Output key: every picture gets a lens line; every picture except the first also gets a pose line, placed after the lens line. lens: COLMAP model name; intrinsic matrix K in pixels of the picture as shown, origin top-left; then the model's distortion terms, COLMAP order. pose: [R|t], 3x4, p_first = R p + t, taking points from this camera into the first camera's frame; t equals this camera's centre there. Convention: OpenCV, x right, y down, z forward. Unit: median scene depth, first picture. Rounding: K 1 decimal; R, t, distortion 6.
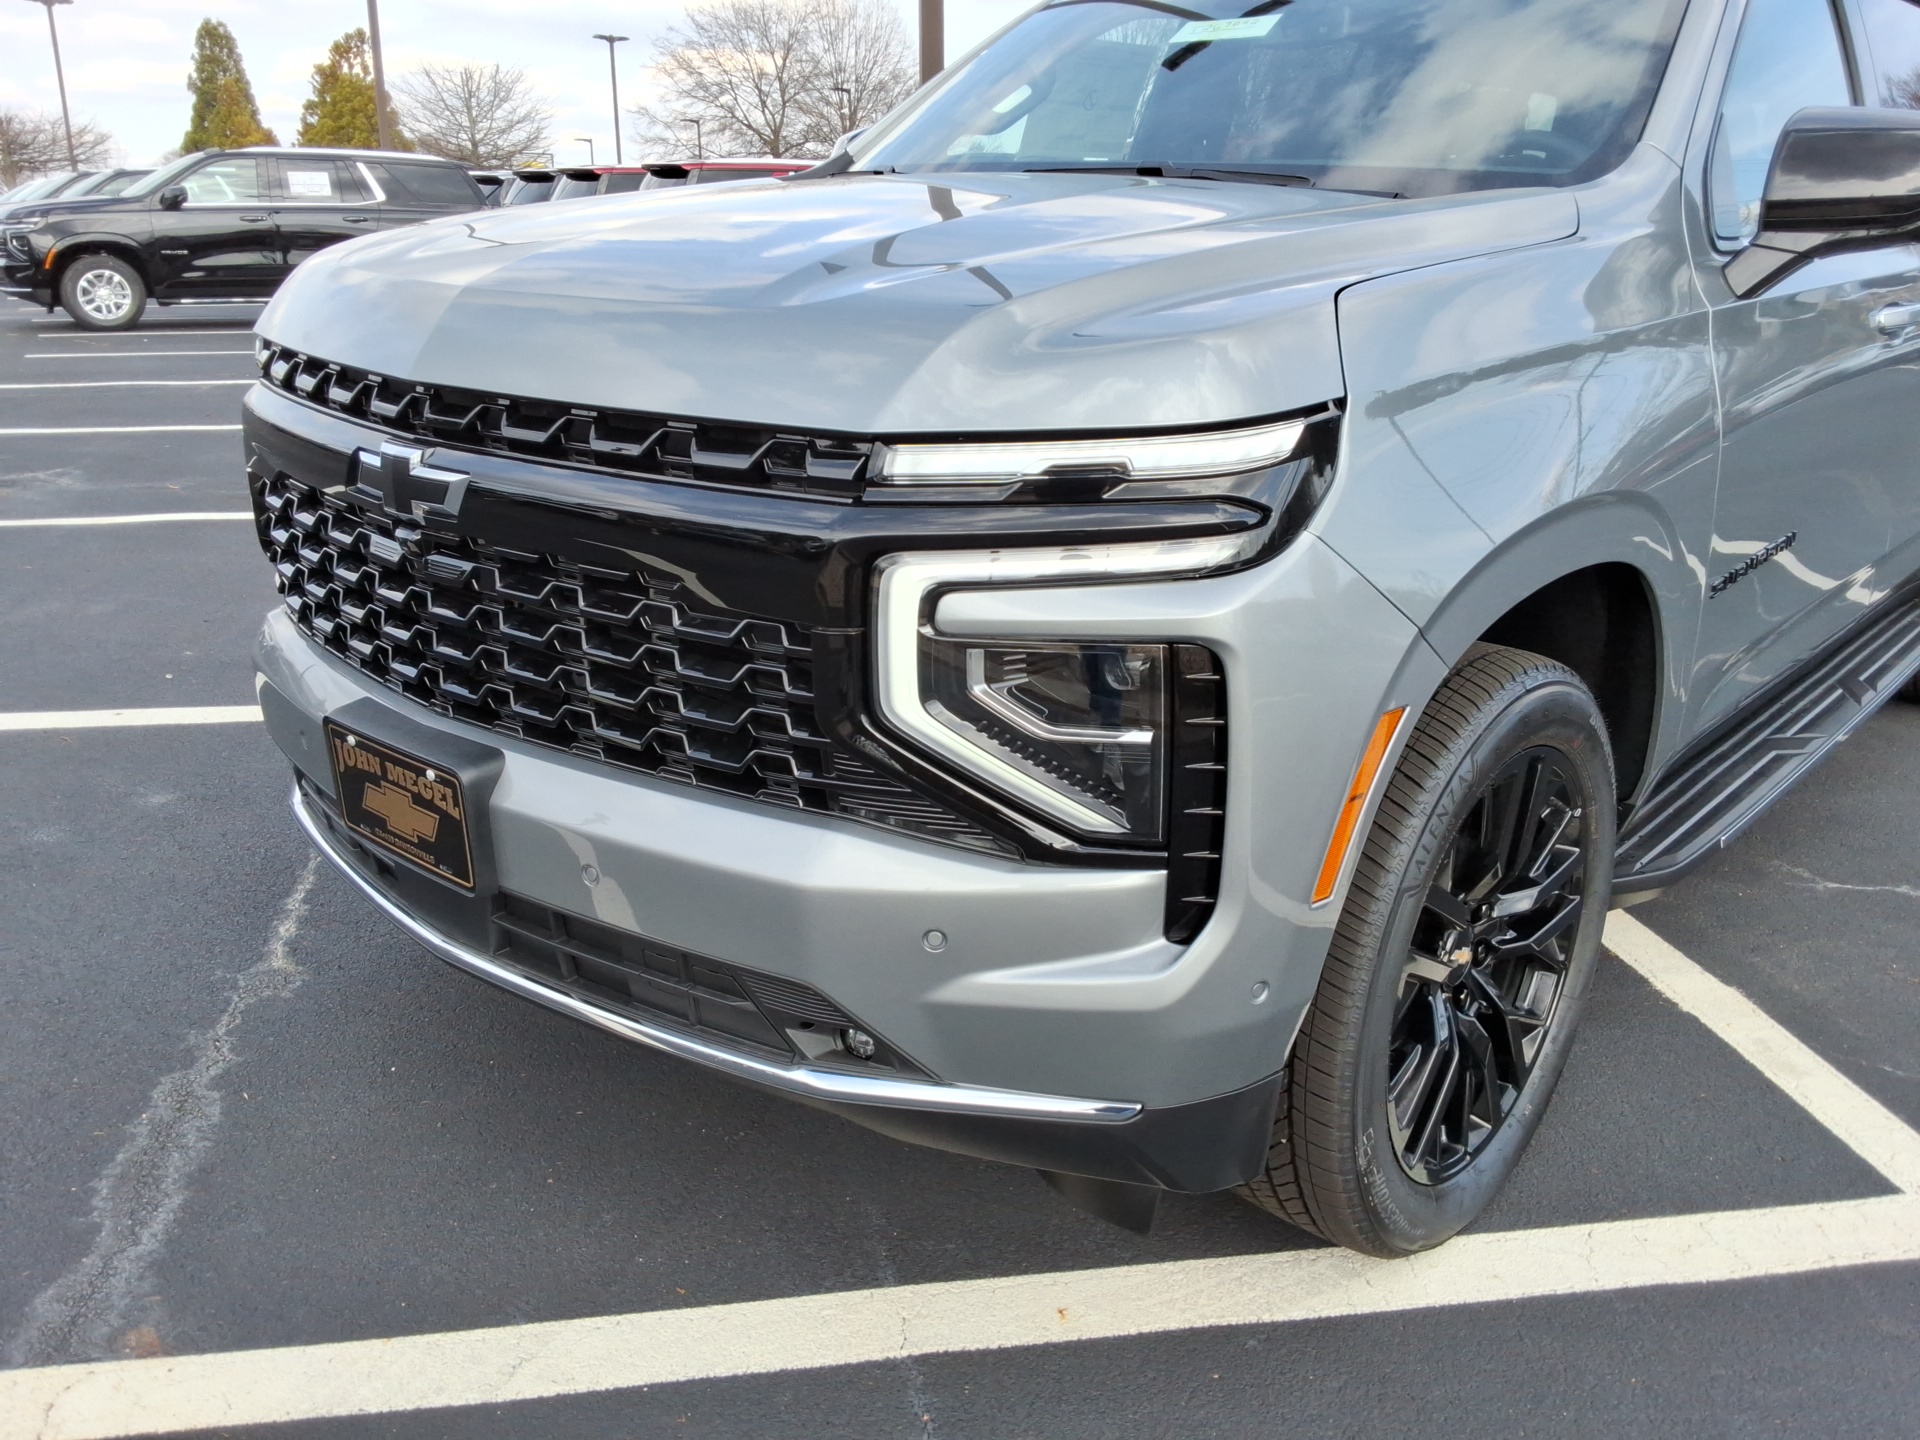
lens RADIAL K [[1550.8, 0, 982.4], [0, 1550.8, 718.4], [0, 0, 1]] dist [0.124369, -0.210552]
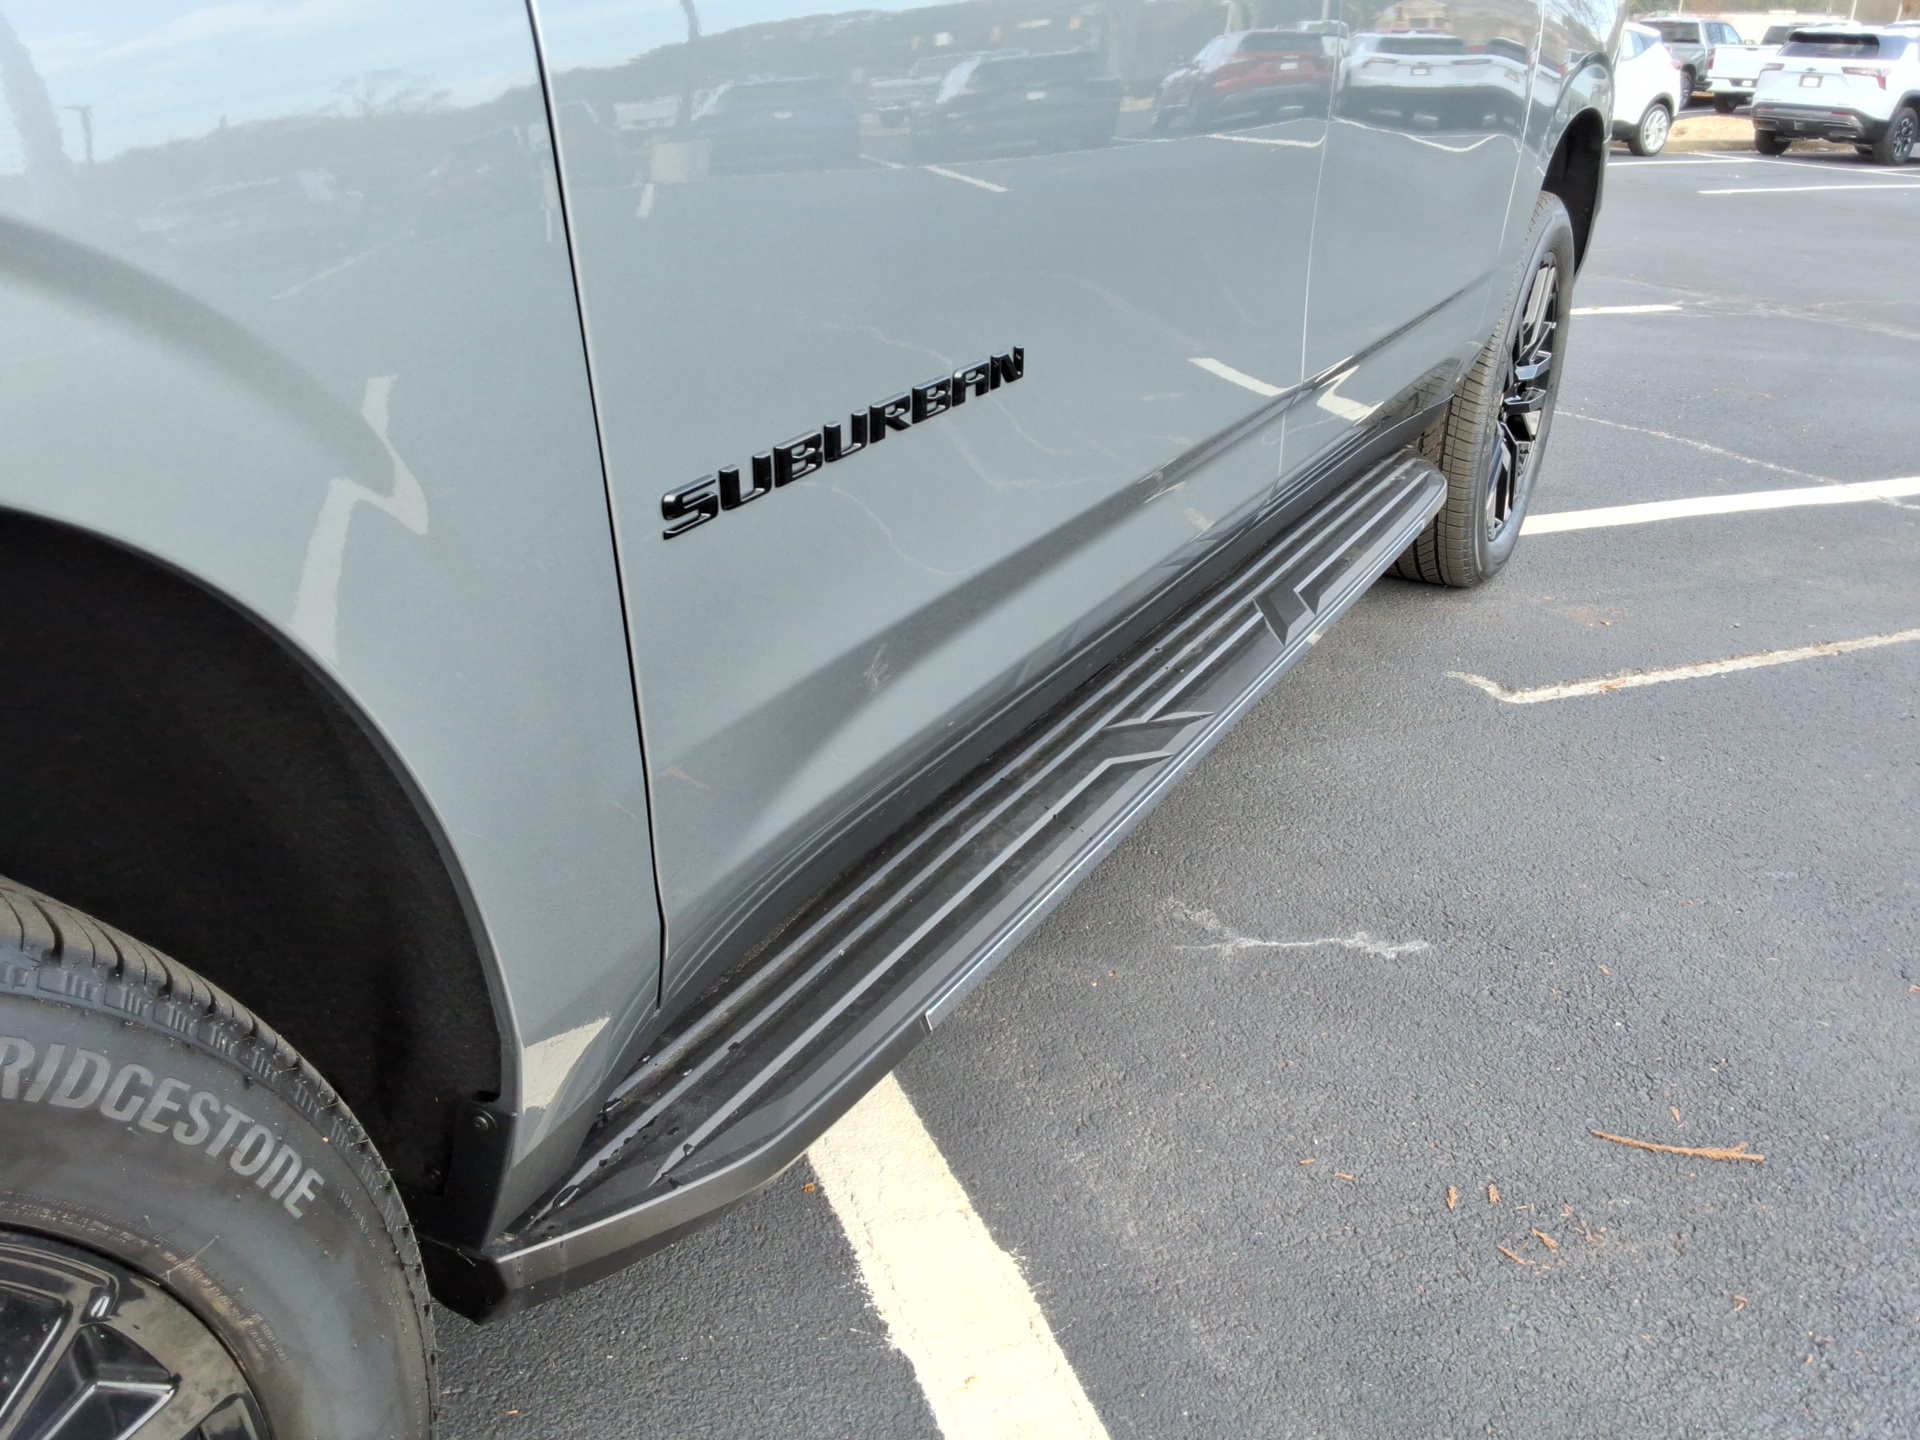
lens RADIAL K [[1557.7, 0, 978.8], [0, 1557.7, 707.0], [0, 0, 1]] dist [0.109162, -0.180081]
pose [[0.975135, -0.070219, 0.210194, 0.313243], [0.050384, 0.993882, 0.098282, -0.048071], [-0.215809, -0.085248, 0.972707, 0.439530]]
